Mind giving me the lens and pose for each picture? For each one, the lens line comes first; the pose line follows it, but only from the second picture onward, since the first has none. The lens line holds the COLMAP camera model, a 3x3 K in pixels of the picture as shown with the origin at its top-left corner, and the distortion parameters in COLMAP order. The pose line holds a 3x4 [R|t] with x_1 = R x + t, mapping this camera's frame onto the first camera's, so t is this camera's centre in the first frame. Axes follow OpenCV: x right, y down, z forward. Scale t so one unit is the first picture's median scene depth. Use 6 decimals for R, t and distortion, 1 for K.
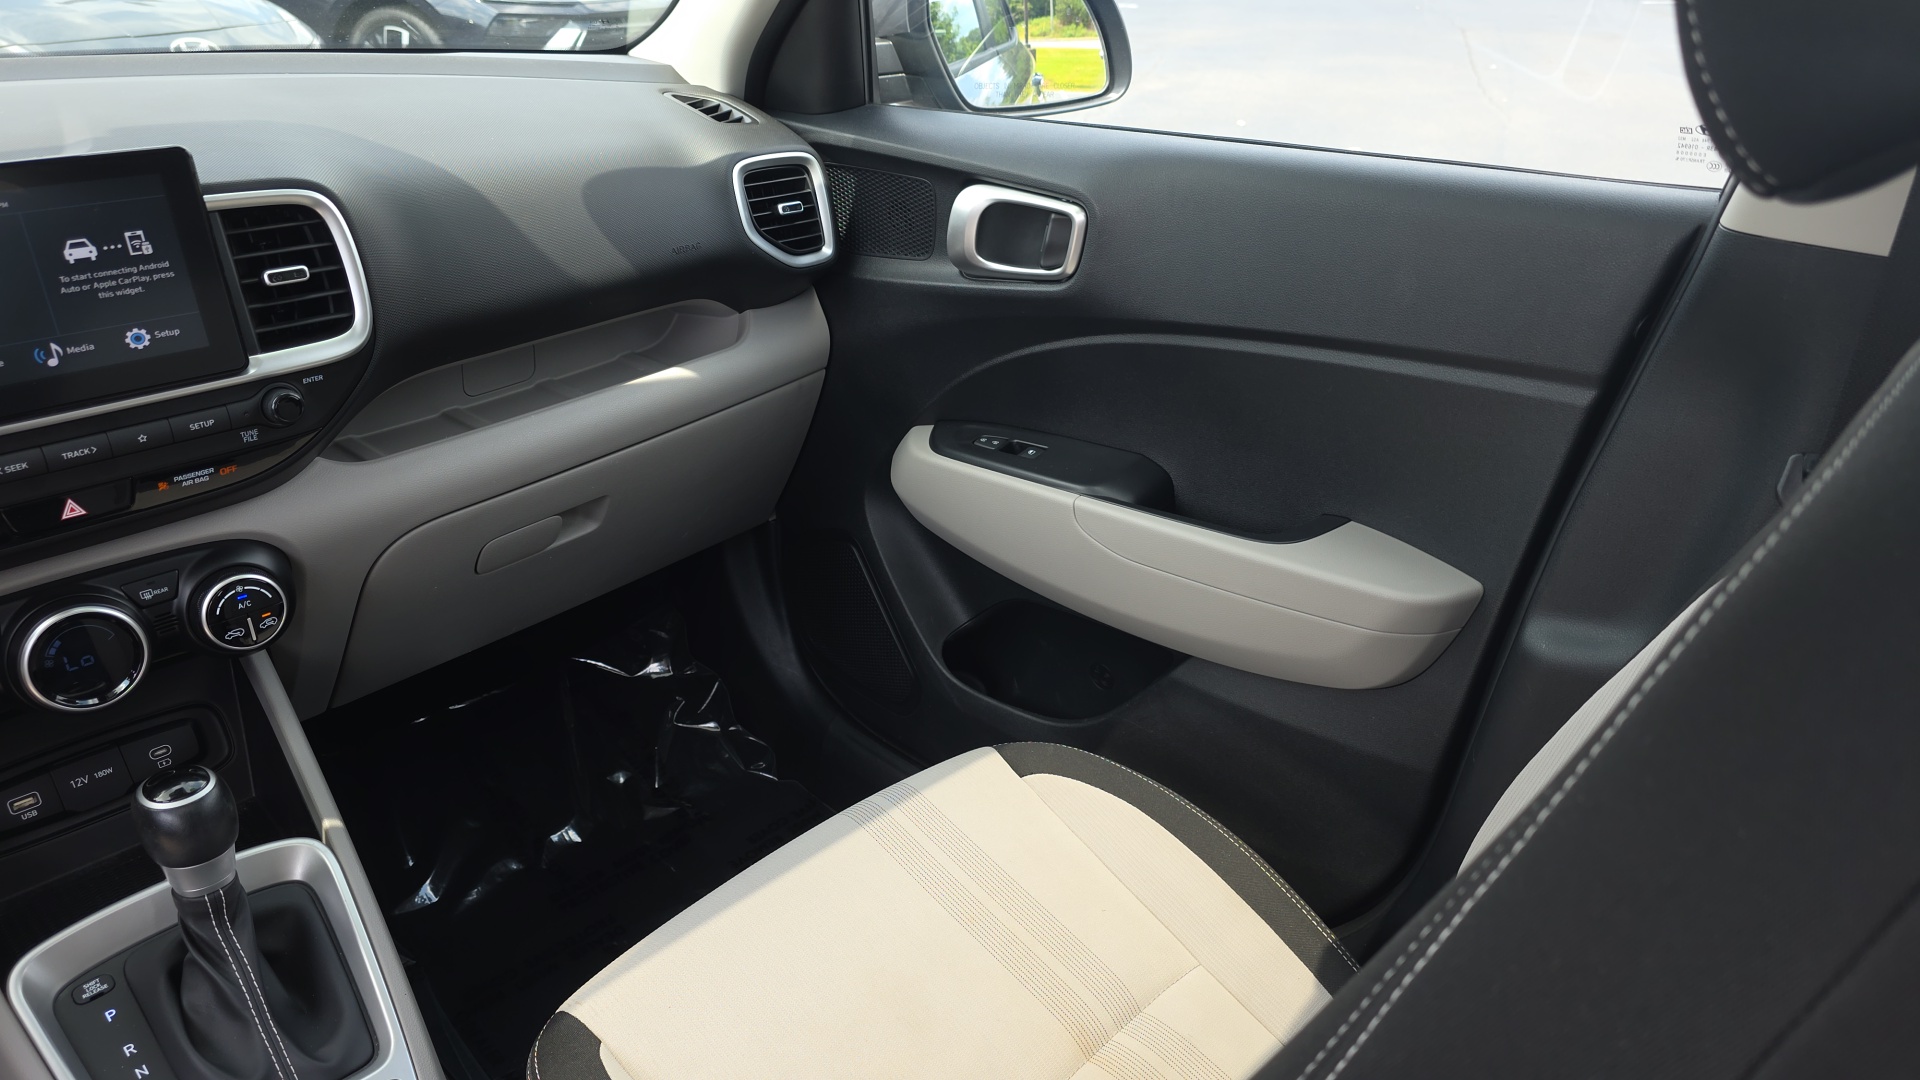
lens RADIAL K [[1319.3, 0, 1002.1], [0, 1319.3, 524.6], [0, 0, 1]] dist [0.051743, -0.051454]
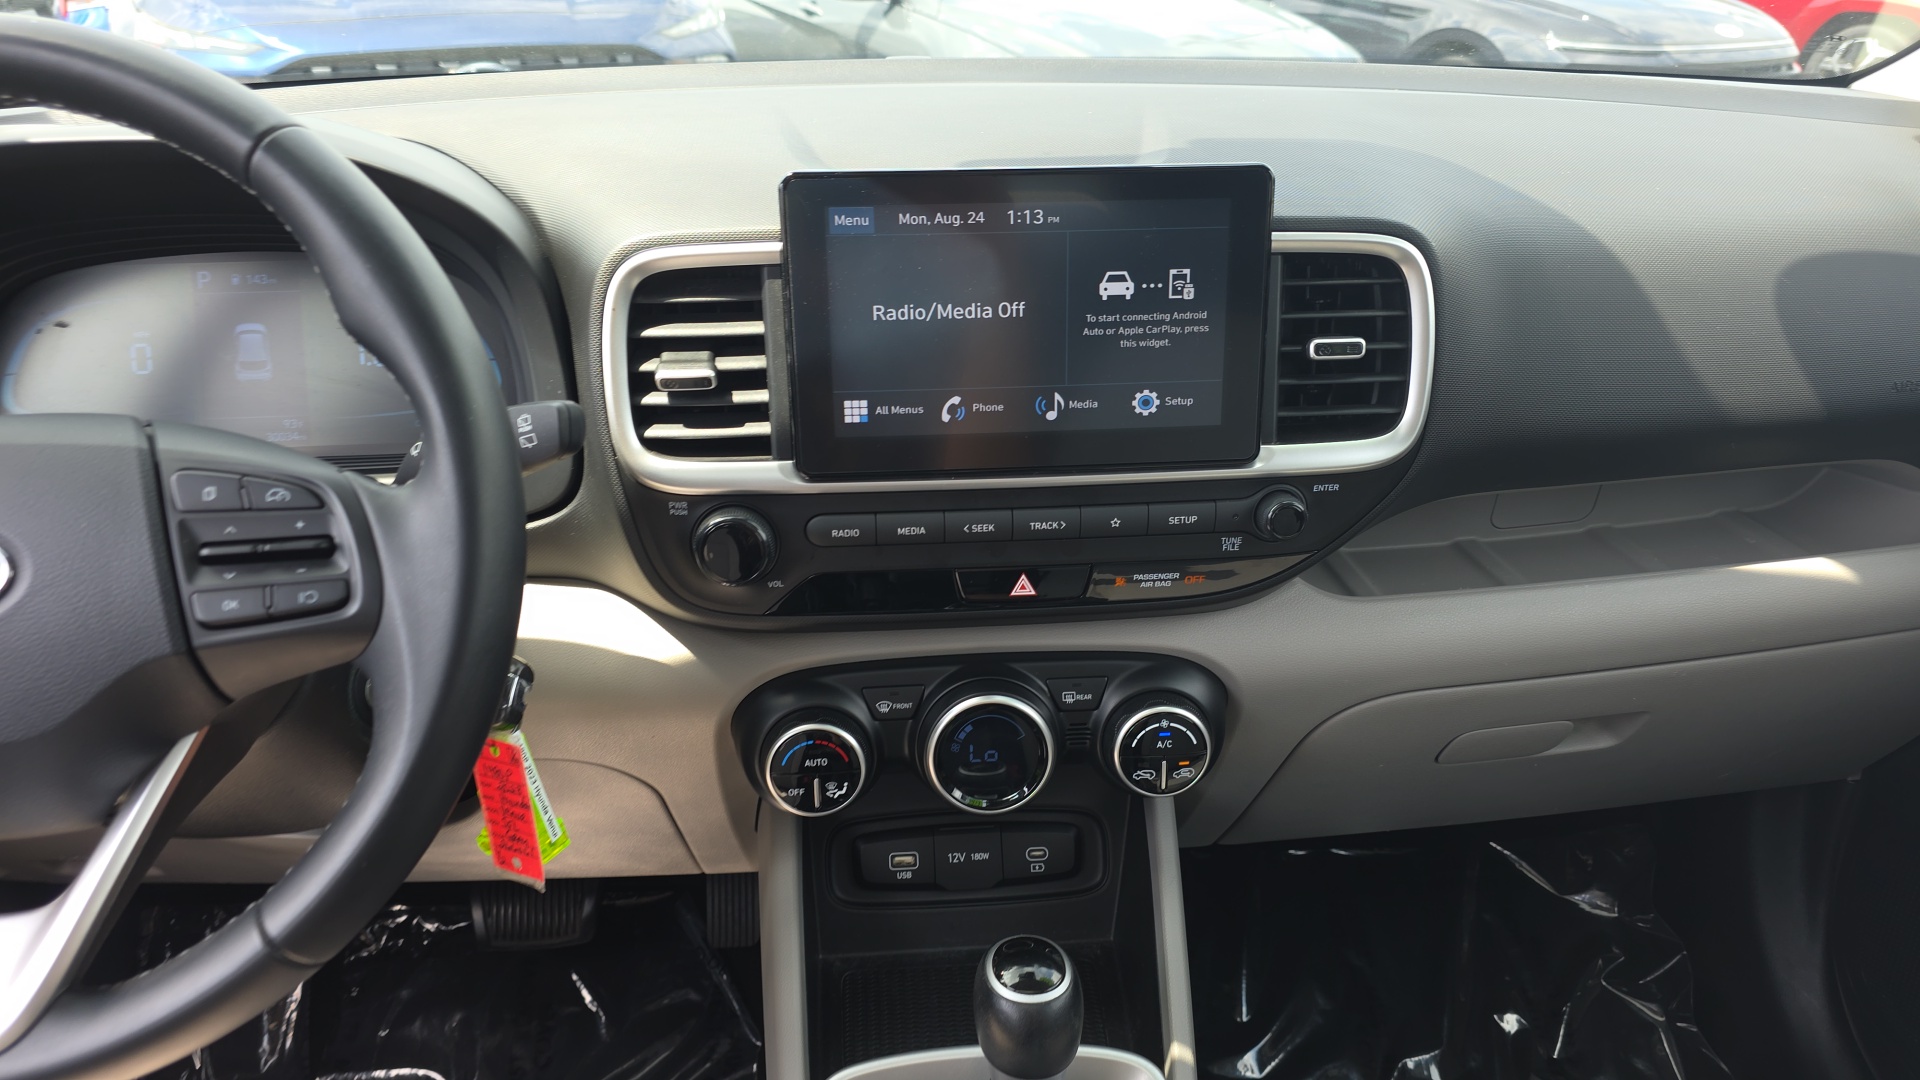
lens RADIAL K [[1309.3, 0, 952.7], [0, 1309.3, 557.9], [0, 0, 1]] dist [0.113041, -0.183790]
pose [[0.737887, 0.259470, -0.623055, -0.203336], [-0.267076, 0.960050, 0.083511, -0.078205], [0.619833, 0.104781, 0.777707, 0.304565]]
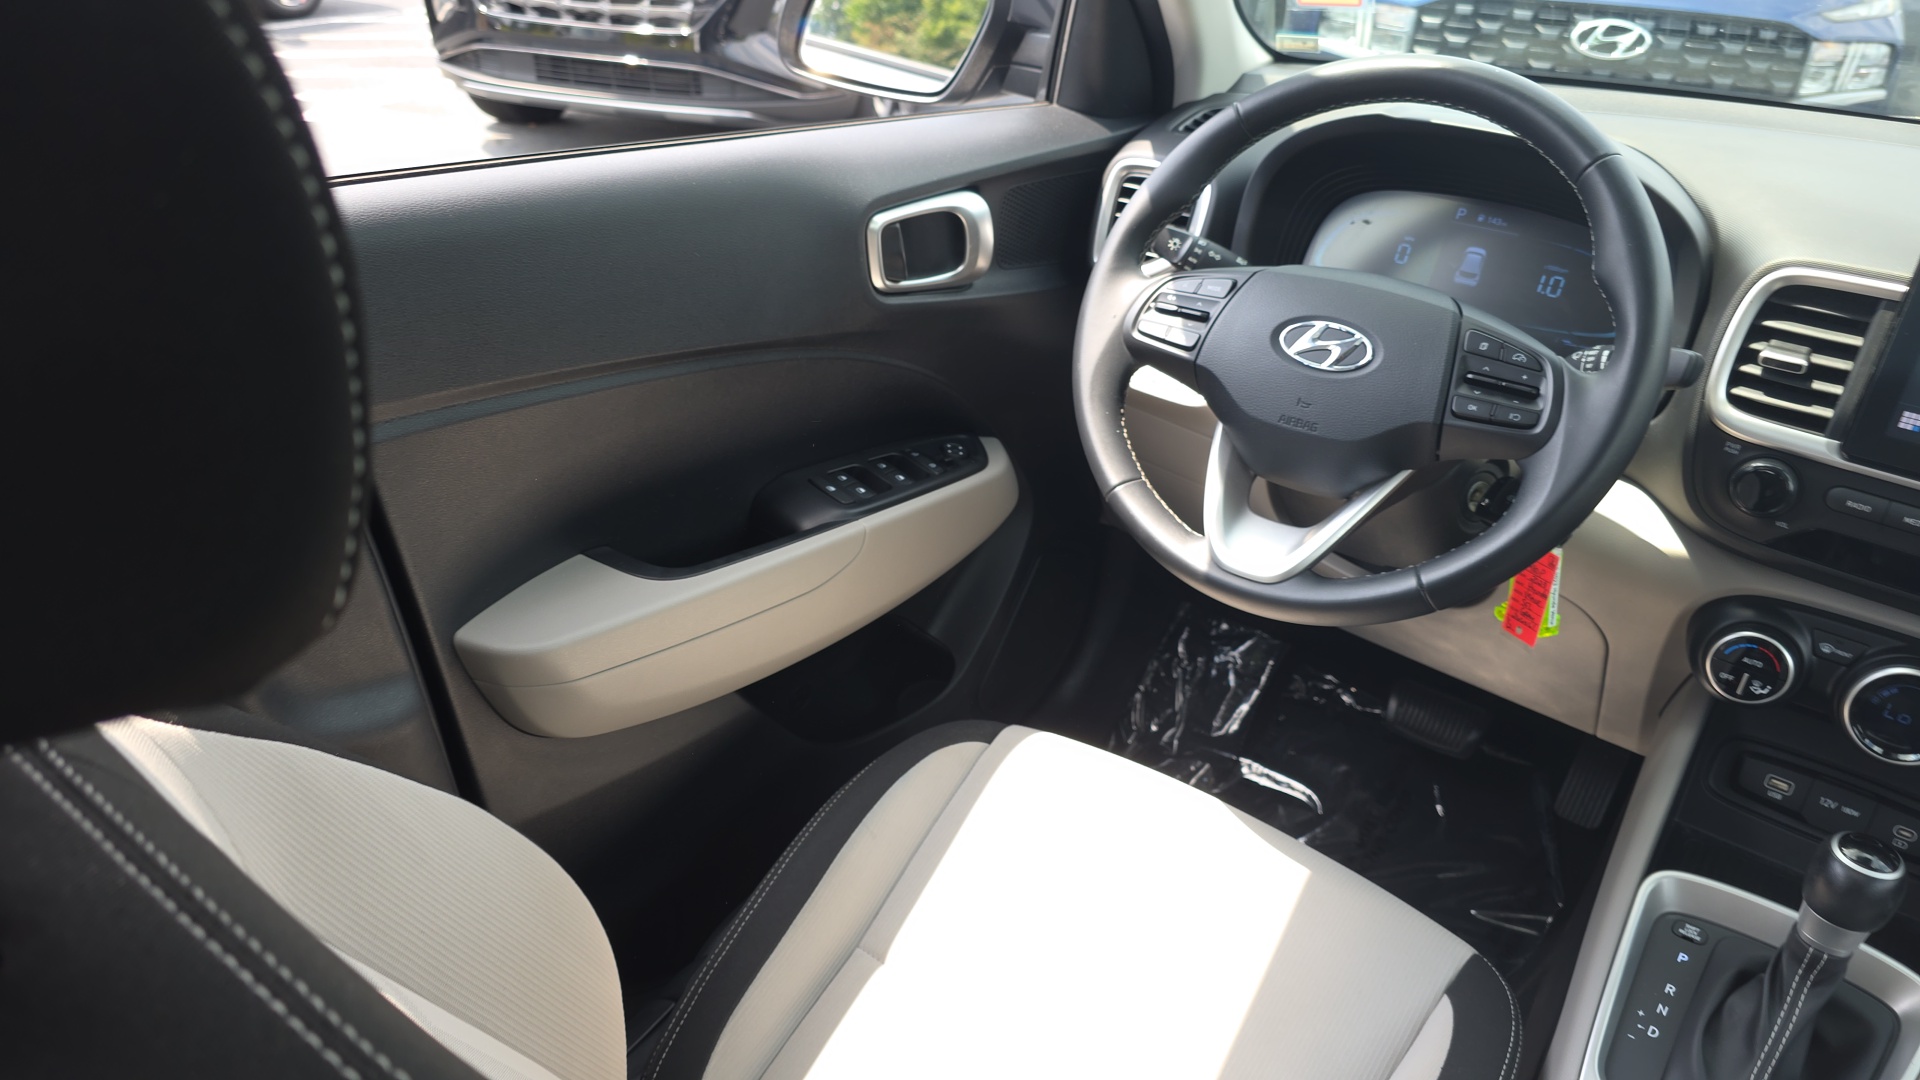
lens RADIAL K [[1321.8, 0, 951.2], [0, 1321.8, 559.6], [0, 0, 1]] dist [0.058127, -0.055194]
pose [[0.093125, 0.468193, -0.878706, 0.116399], [-0.479290, 0.794637, 0.372604, -0.031529], [0.872702, 0.386456, 0.298400, -0.027100]]
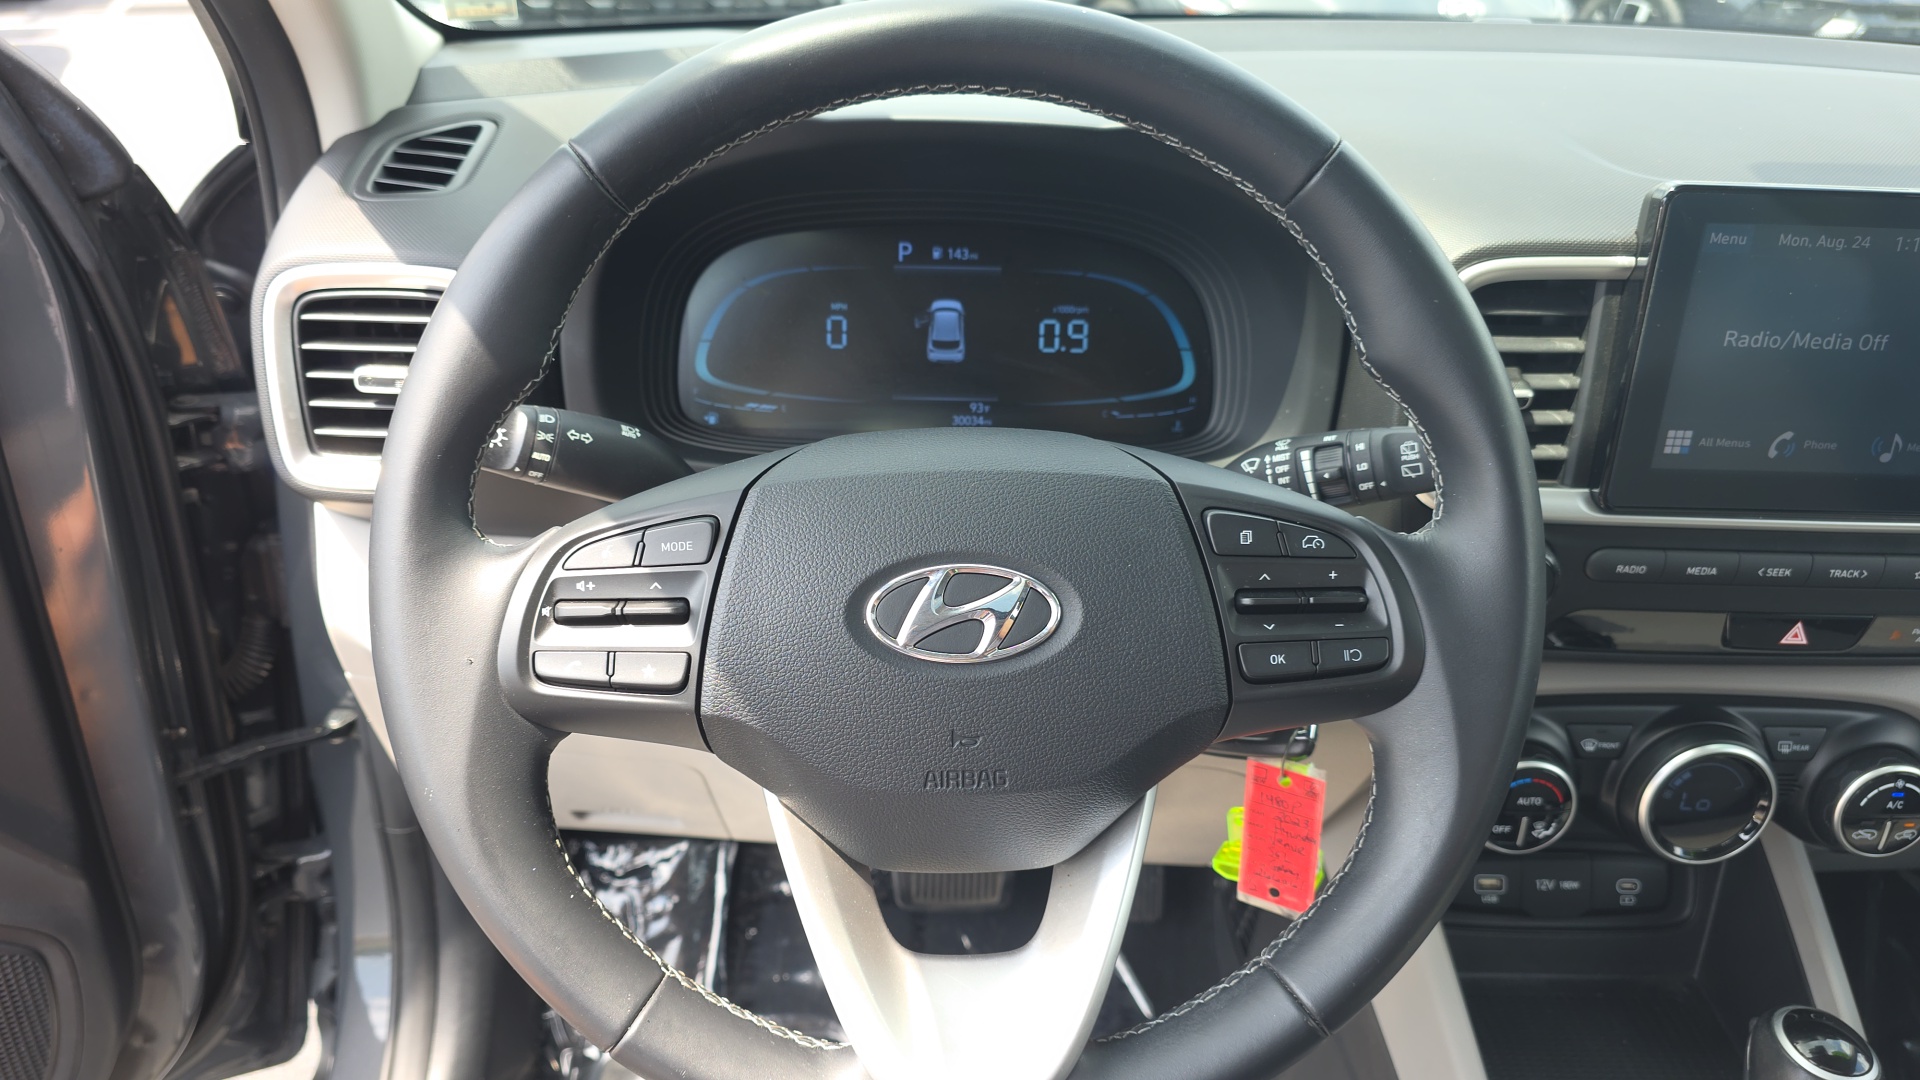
lens RADIAL K [[1328.2, 0, 922.6], [0, 1328.2, 554.9], [0, 0, 1]] dist [0.042838, -0.057289]
pose [[0.691525, 0.345787, -0.634212, -0.521421], [-0.320977, 0.933635, 0.159056, -0.014238], [0.647122, 0.093576, 0.756622, 0.075680]]
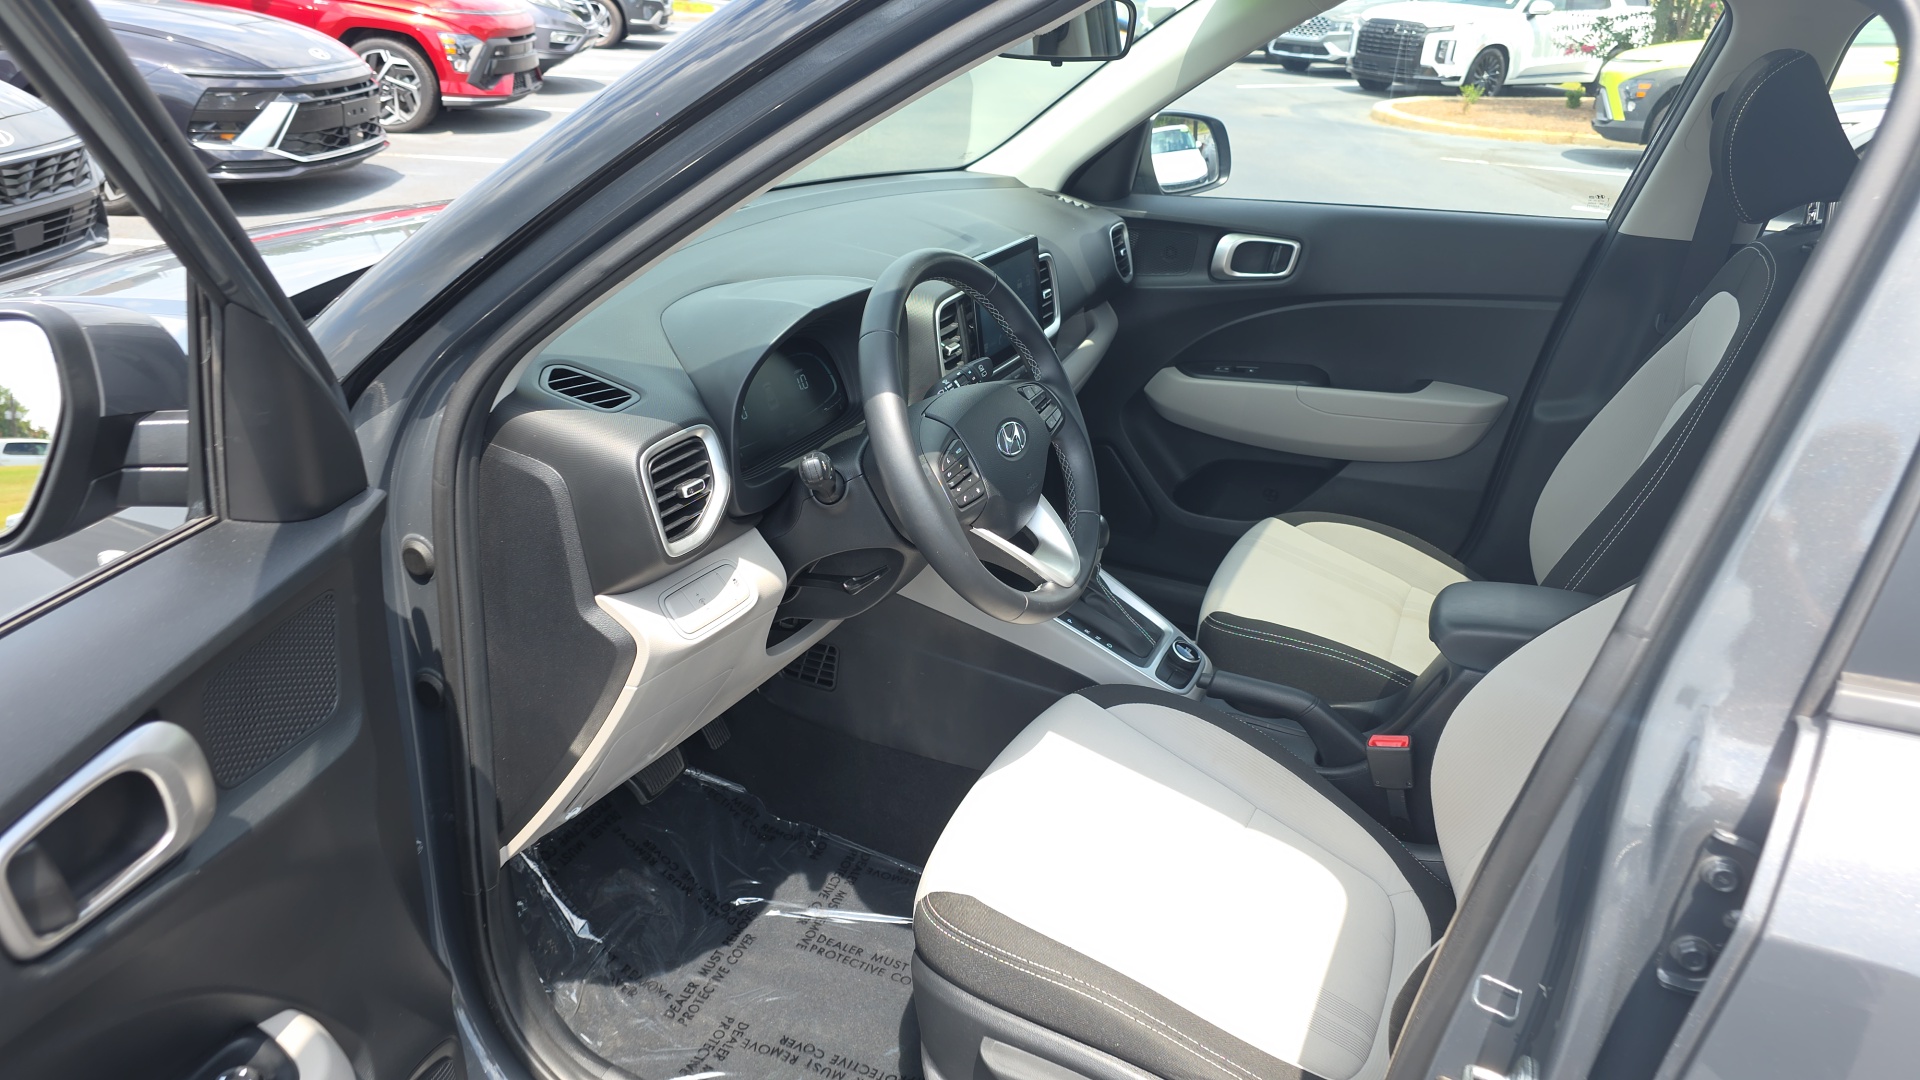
lens RADIAL K [[1321.8, 0, 951.2], [0, 1321.8, 559.6], [0, 0, 1]] dist [0.058127, -0.055194]
pose [[0.947945, -0.127082, 0.291976, -1.339183], [0.127012, 0.991714, 0.019277, 0.168995], [-0.292007, 0.018811, 0.956231, -0.964885]]
